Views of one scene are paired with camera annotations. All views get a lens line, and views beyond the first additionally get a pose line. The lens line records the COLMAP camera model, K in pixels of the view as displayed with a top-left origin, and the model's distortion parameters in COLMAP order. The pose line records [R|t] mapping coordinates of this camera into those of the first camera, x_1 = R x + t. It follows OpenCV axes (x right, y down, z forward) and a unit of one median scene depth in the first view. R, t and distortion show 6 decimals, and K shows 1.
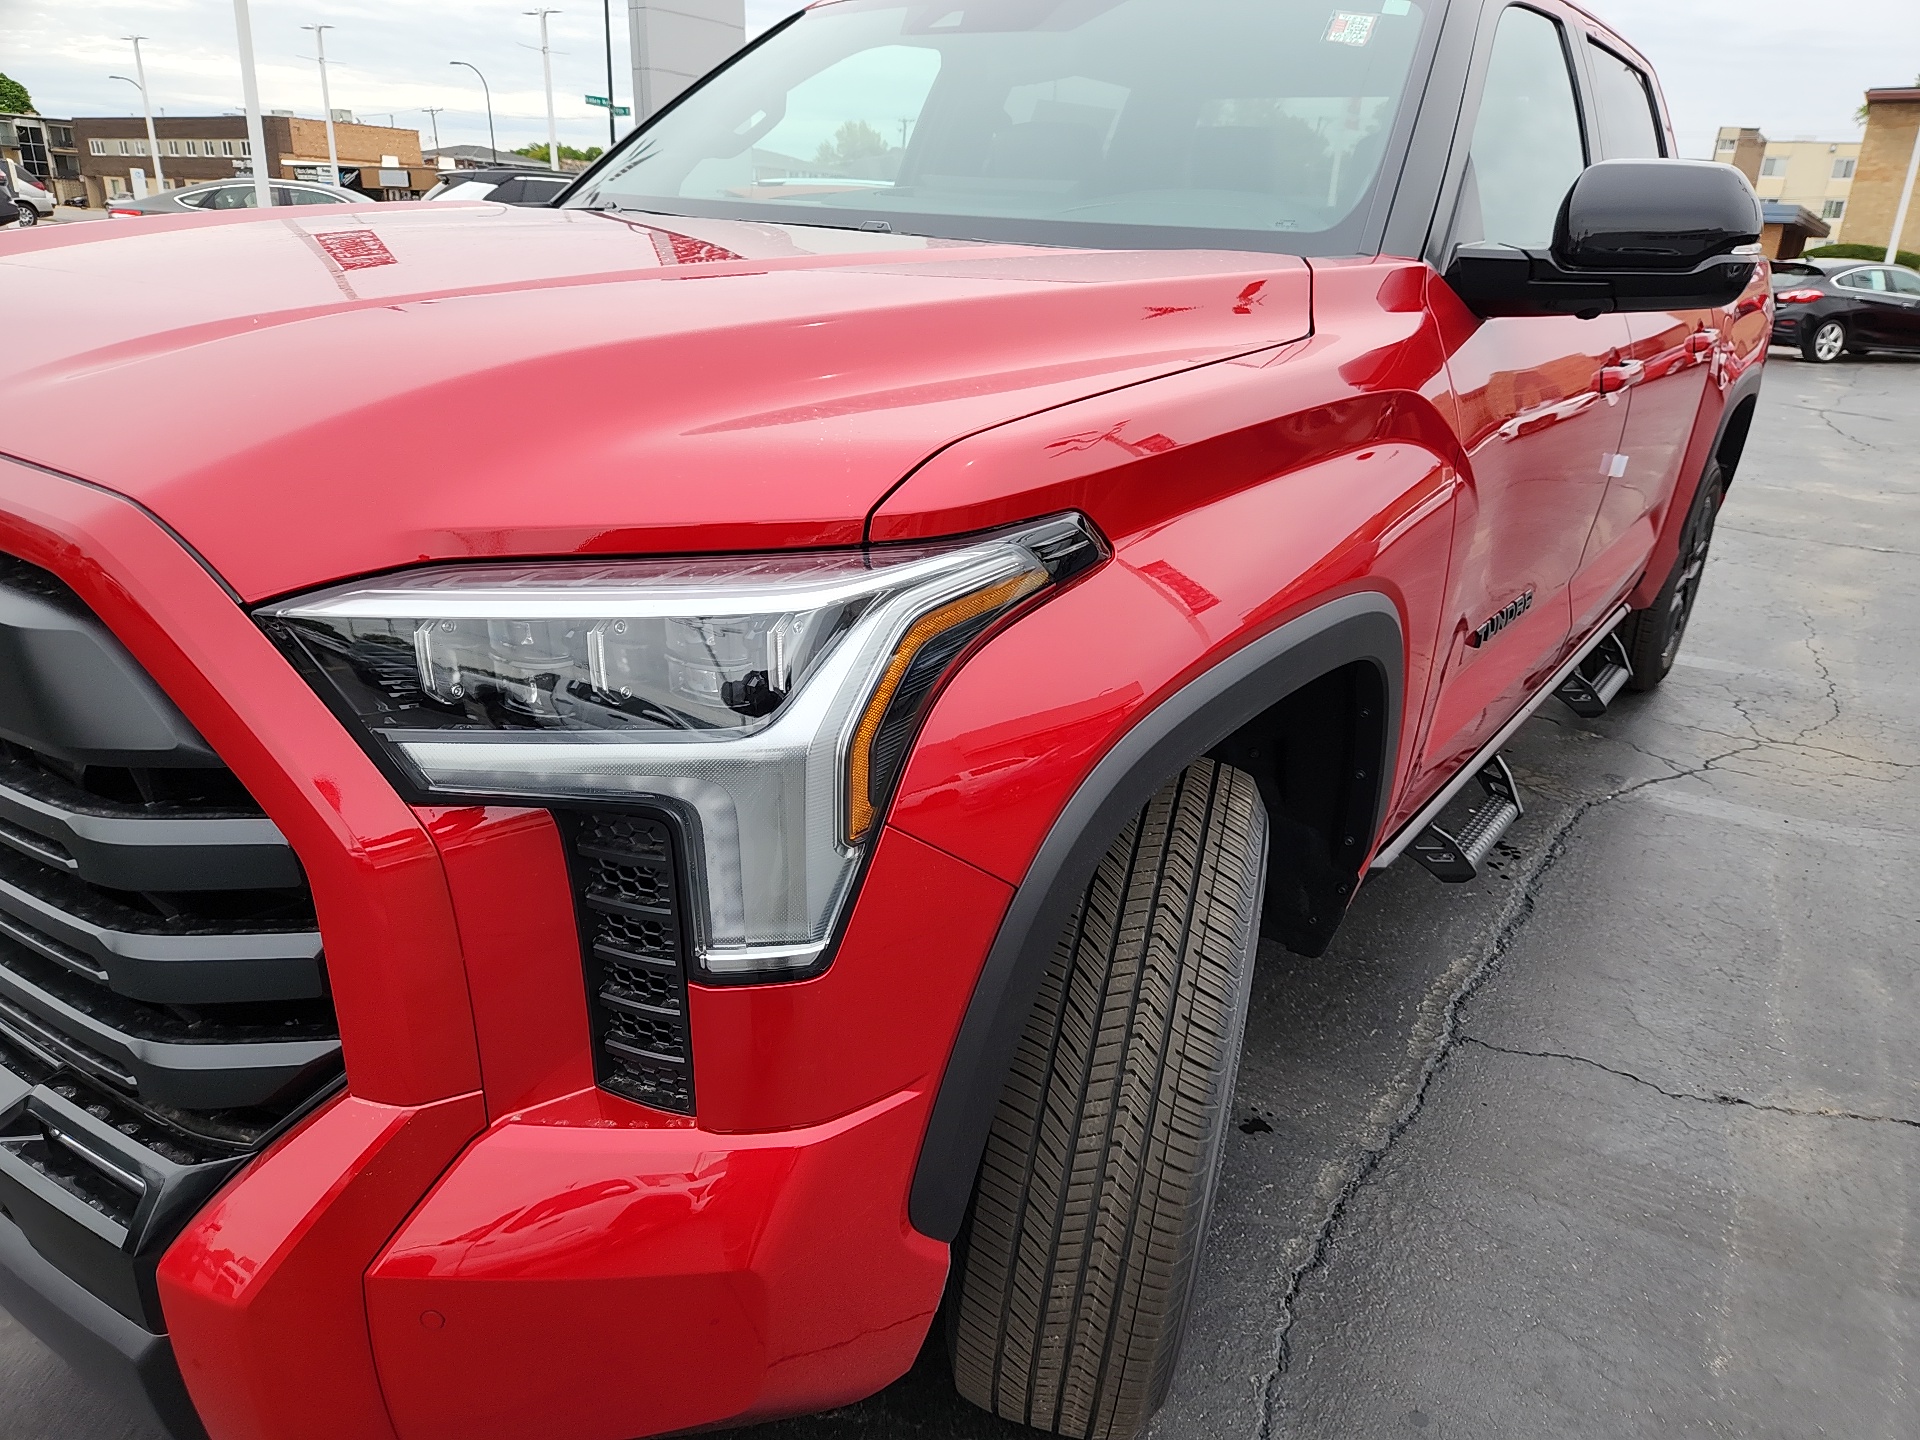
lens RADIAL K [[1287.8, 0, 989.3], [0, 1287.8, 730.6], [0, 0, 1]] dist [0.072020, -0.067555]
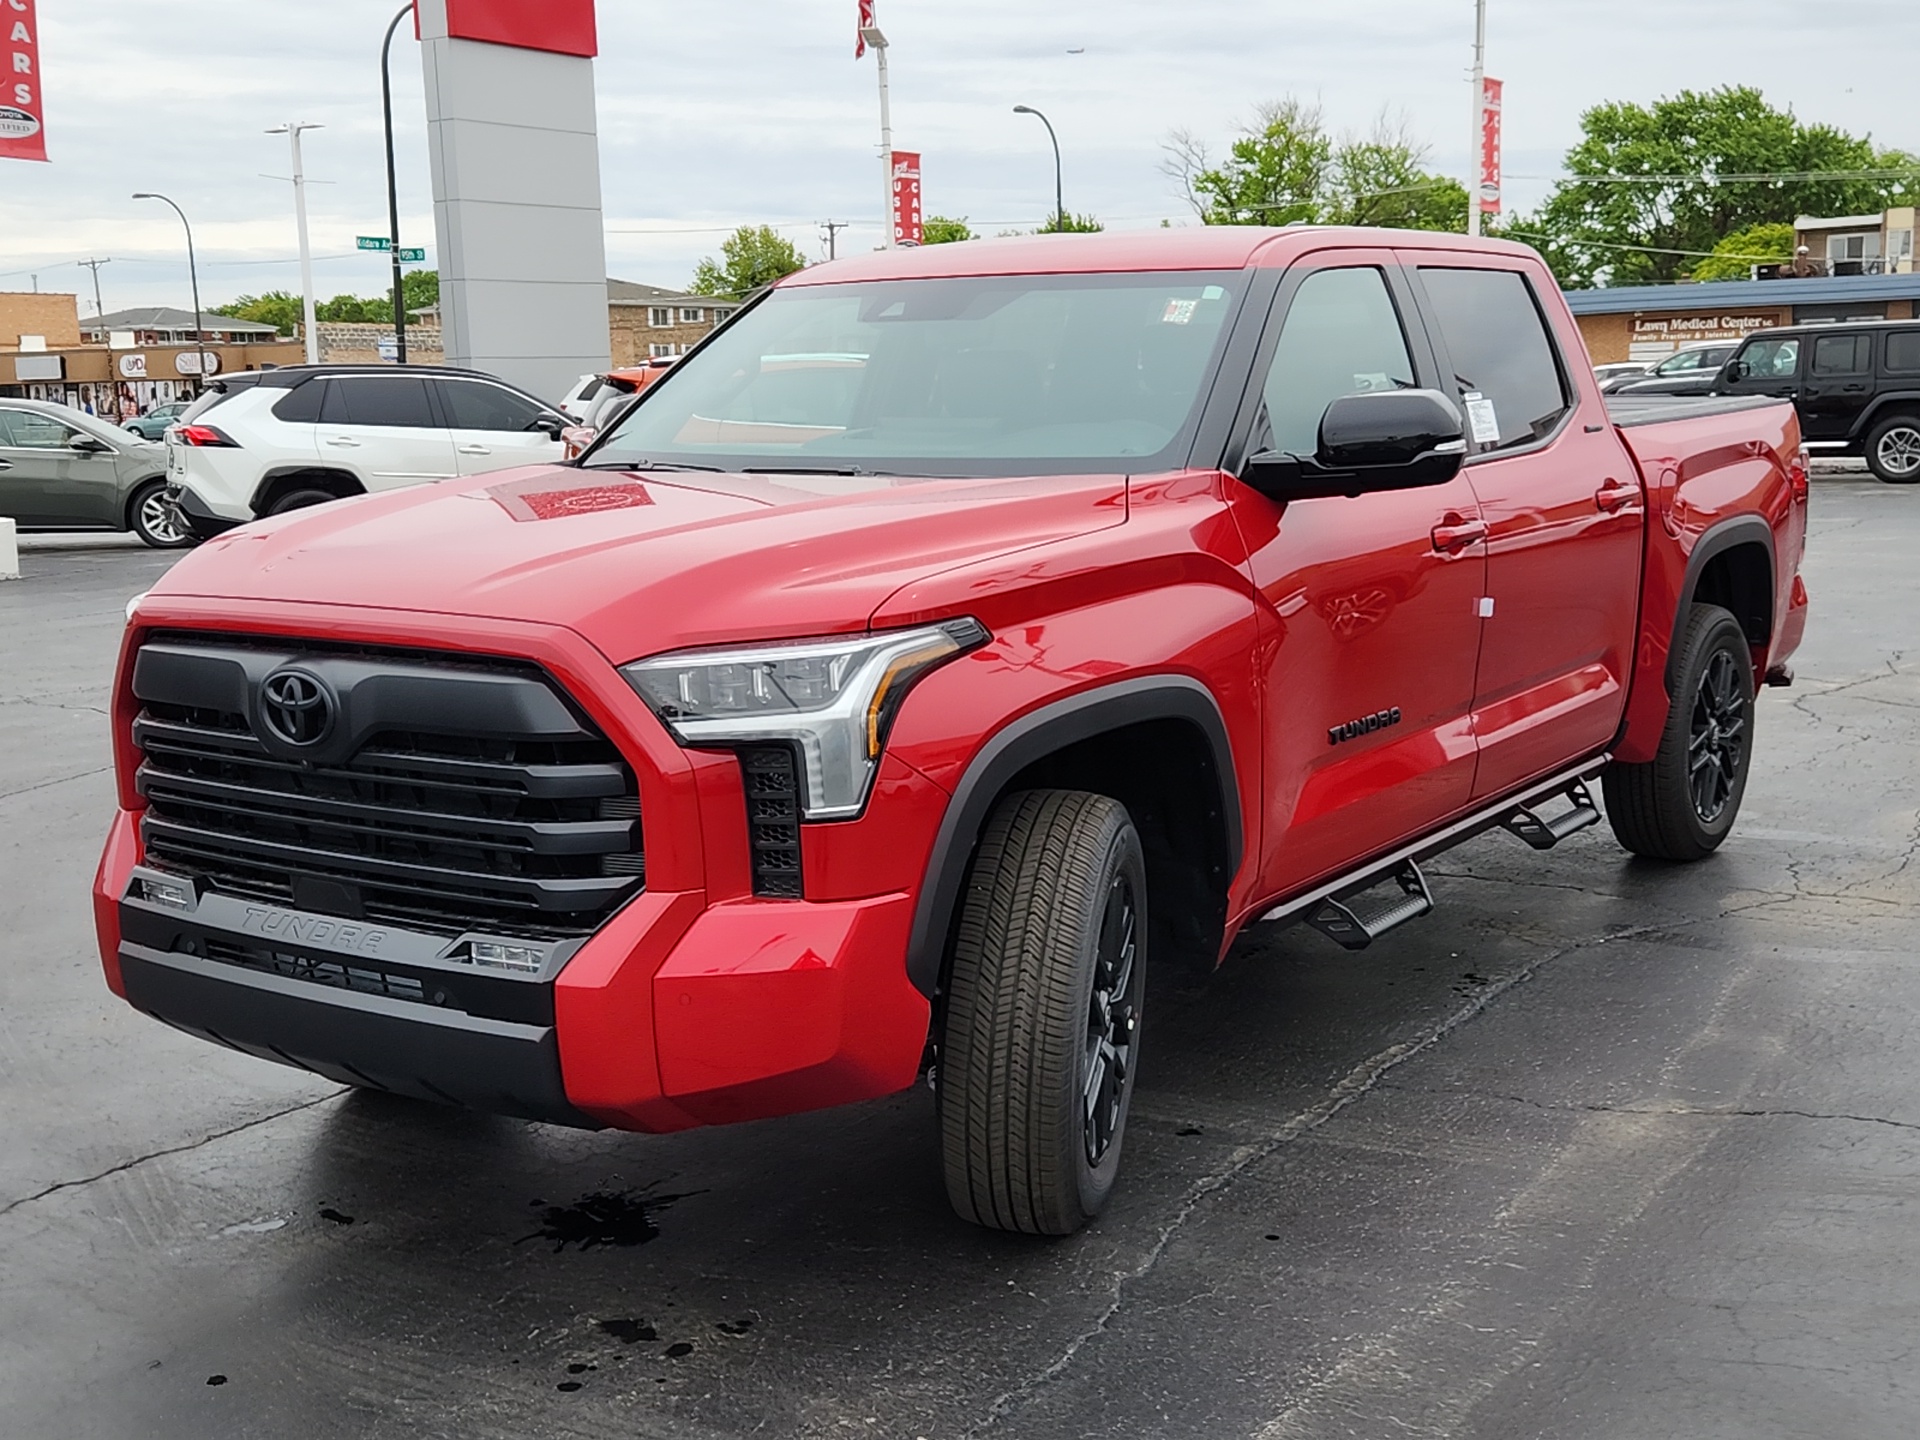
lens RADIAL K [[2233.8, 0, 960.0], [0, 2233.8, 720.0], [0, 0, 1]] dist [0.033701, 0.052749]
pose [[0.997578, -0.067281, -0.017660, 0.086949], [0.062016, 0.975234, -0.212302, 0.616929], [0.031506, 0.210693, 0.977045, -2.008431]]
